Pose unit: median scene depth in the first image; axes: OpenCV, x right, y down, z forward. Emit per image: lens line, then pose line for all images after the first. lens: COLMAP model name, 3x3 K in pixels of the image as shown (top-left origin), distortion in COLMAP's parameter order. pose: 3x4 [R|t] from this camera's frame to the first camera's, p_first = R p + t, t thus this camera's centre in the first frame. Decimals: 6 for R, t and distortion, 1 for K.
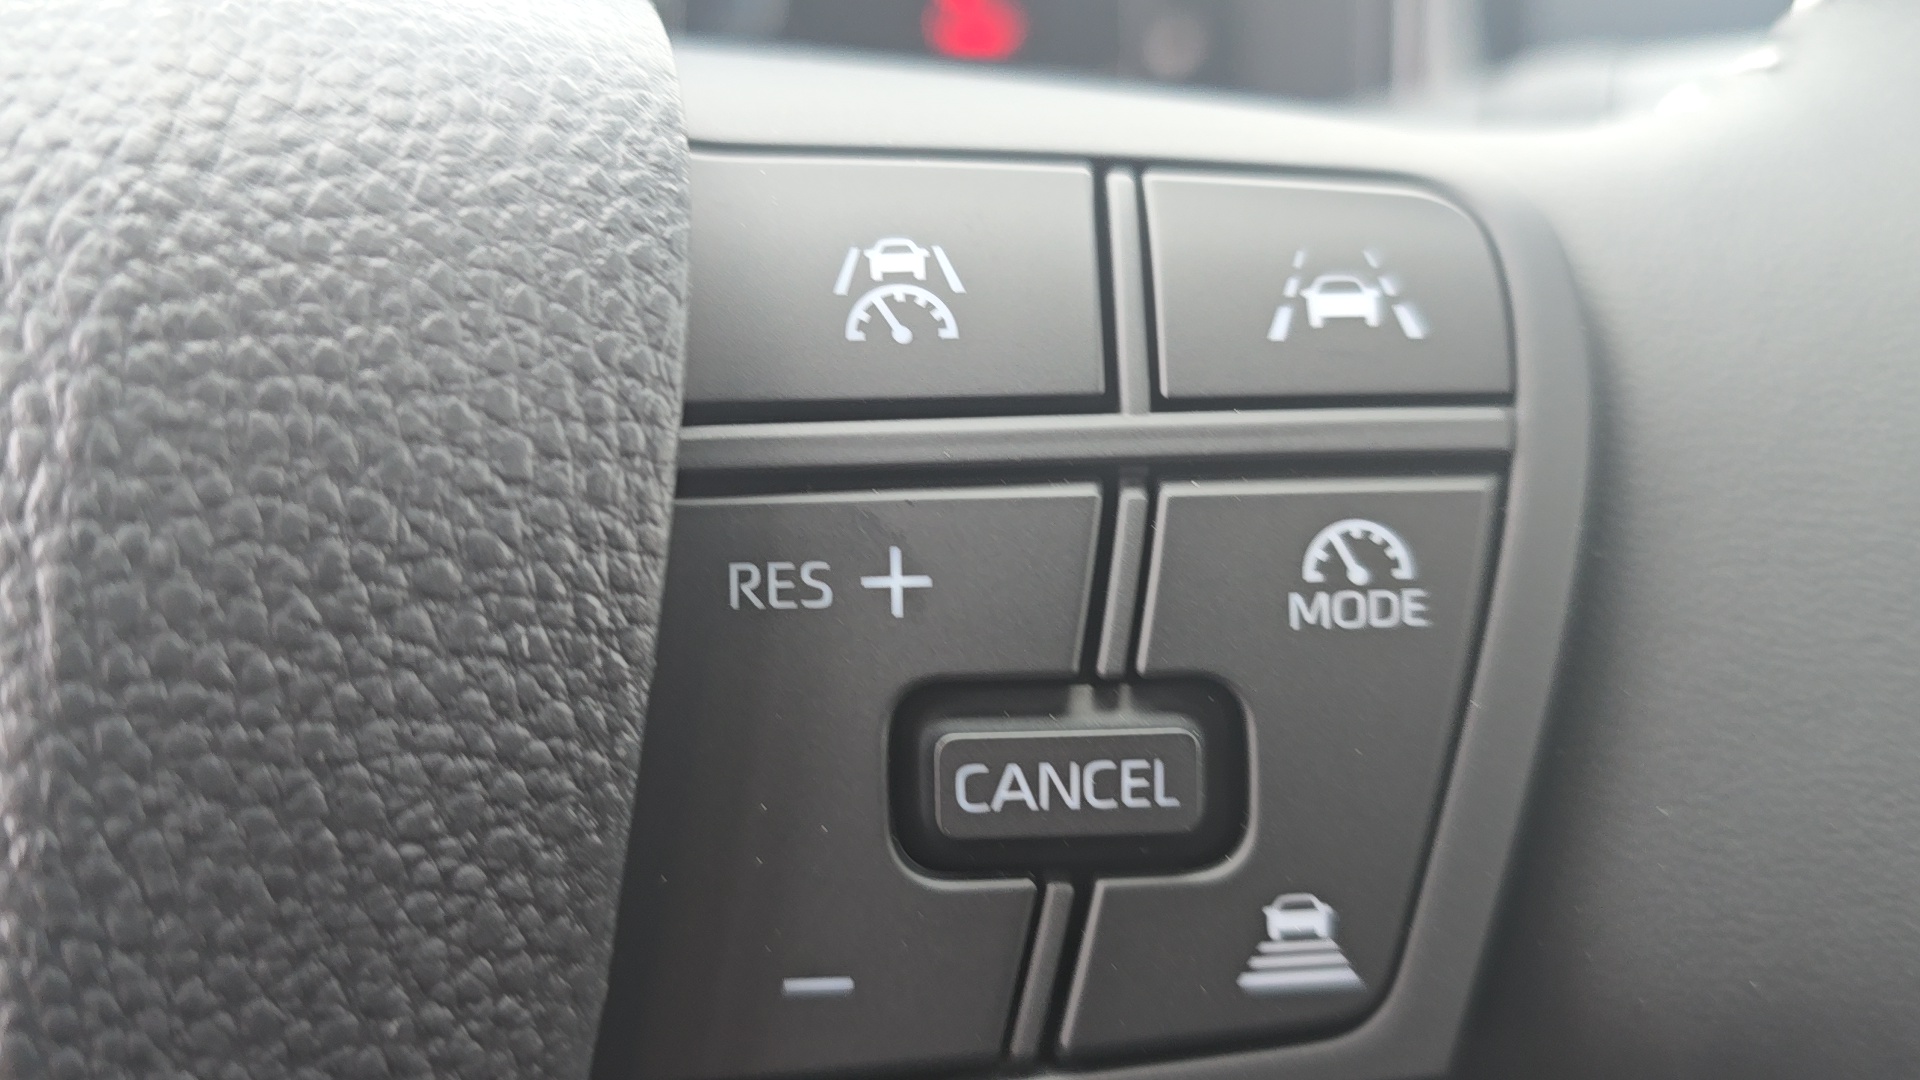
lens RADIAL K [[1546.2, 0, 959.8], [0, 1546.2, 510.5], [0, 0, 1]] dist [-0.049126, 0.004350]
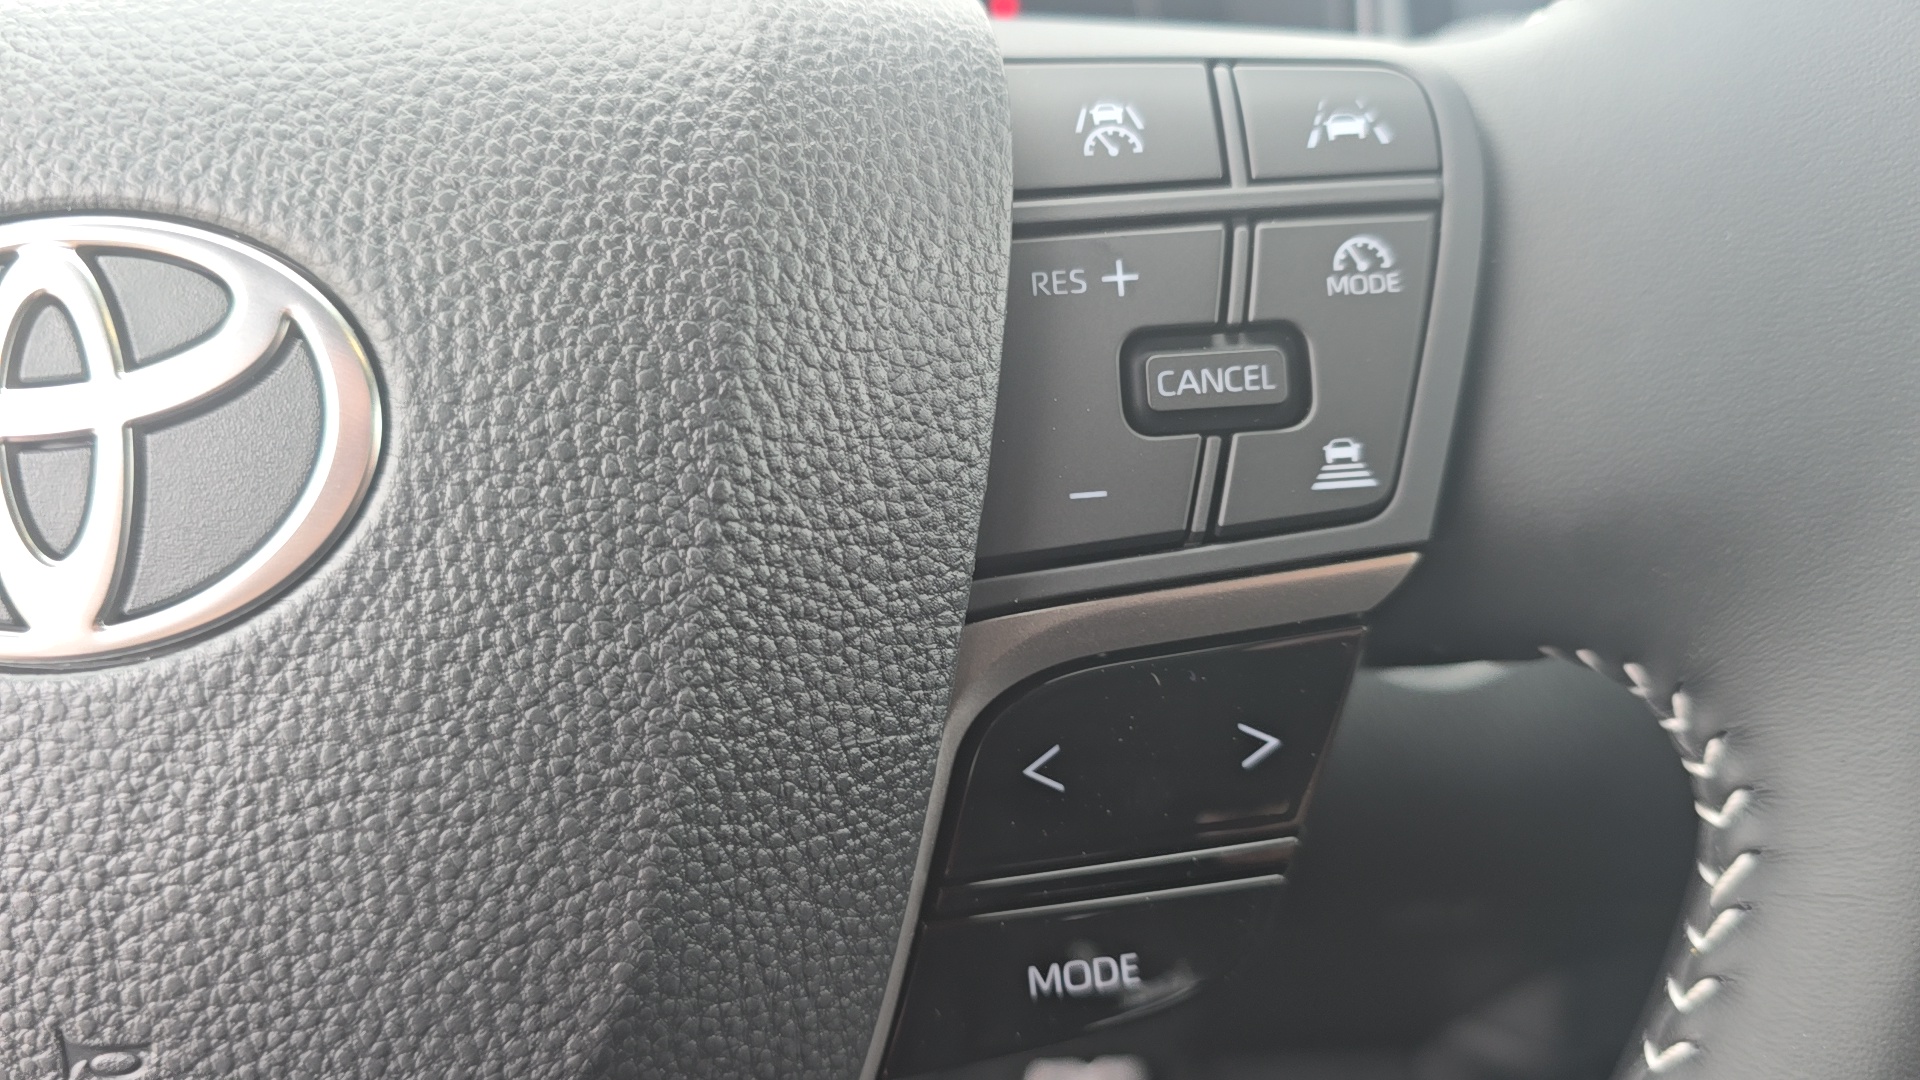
lens RADIAL K [[1595.6, 0, 953.2], [0, 1595.6, 537.6], [0, 0, 1]] dist [-0.000524, 0.010088]
pose [[0.998598, -0.046192, 0.025853, -0.309860], [0.047224, 0.998048, -0.040859, 0.433040], [-0.023916, 0.042023, 0.998830, -0.930509]]
